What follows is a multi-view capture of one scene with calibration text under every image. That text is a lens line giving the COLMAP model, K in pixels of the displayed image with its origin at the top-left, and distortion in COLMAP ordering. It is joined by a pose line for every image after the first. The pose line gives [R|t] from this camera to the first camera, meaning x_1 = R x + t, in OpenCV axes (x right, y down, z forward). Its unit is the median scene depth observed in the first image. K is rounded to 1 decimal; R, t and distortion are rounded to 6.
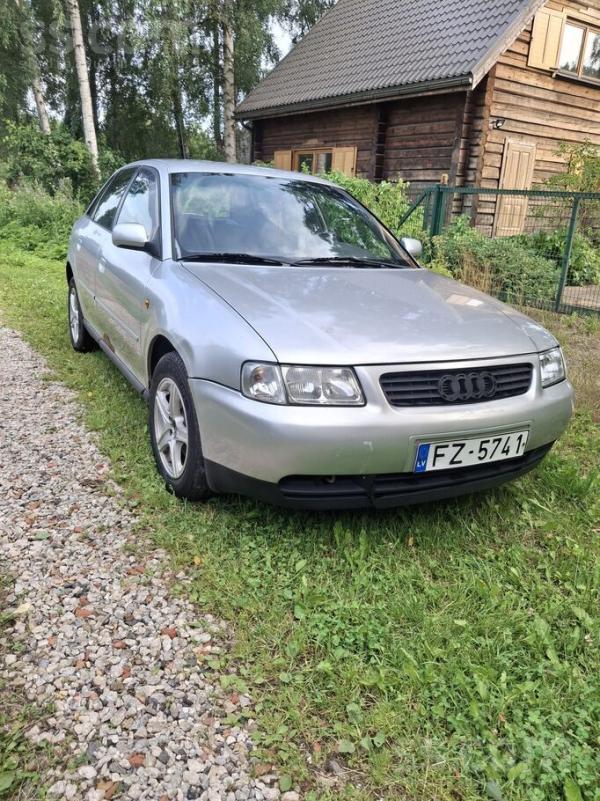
lens RADIAL K [[611.4, 0, 296.4], [0, 611.4, 398.1], [0, 0, 1]] dist [-0.001105, -0.016033]
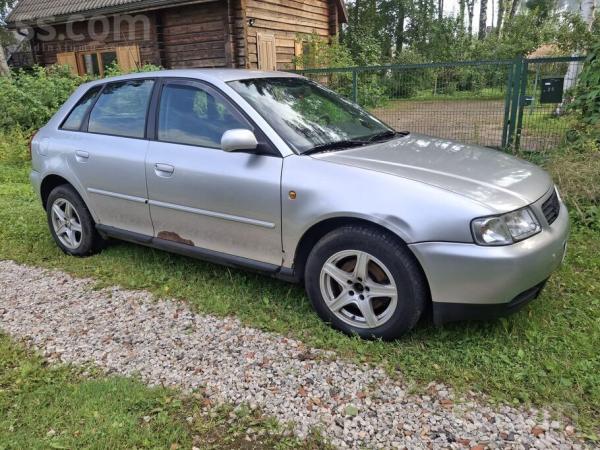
lens RADIAL K [[457.9, 0, 299.2], [0, 457.9, 227.4], [0, 0, 1]] dist [-0.001105, -0.016033]
pose [[0.869510, -0.235628, 0.434088, -0.594826], [0.235259, 0.970348, 0.055476, -0.132169], [-0.434289, 0.053886, 0.899161, 0.196284]]
